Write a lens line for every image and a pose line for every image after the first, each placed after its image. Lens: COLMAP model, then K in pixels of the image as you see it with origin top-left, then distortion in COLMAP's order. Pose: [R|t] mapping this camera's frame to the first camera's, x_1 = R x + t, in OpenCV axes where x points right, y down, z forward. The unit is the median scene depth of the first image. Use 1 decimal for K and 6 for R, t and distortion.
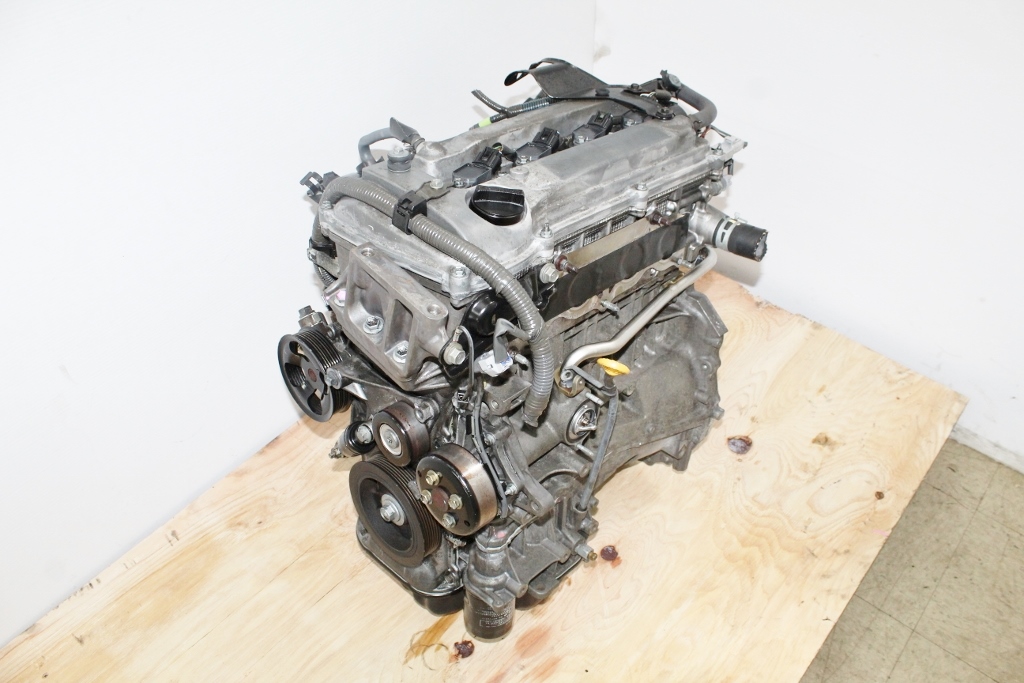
lens RADIAL K [[854.3, 0, 518.1], [0, 854.3, 338.0], [0, 0, 1]] dist [-0.162116, 0.149573]
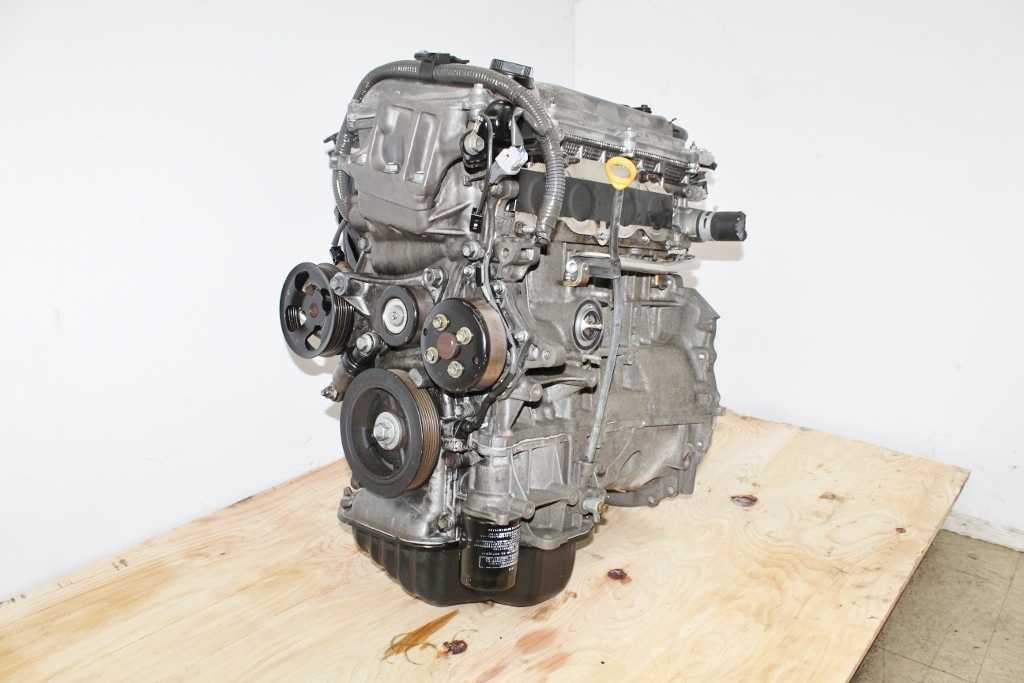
lens RADIAL K [[854.3, 0, 518.1], [0, 854.3, 338.0], [0, 0, 1]] dist [-0.162116, 0.149573]
pose [[0.998995, 0.011755, 0.043260, -0.038525], [0.009798, 0.884418, -0.466593, 0.455635], [-0.043745, 0.466548, 0.883414, 0.104767]]
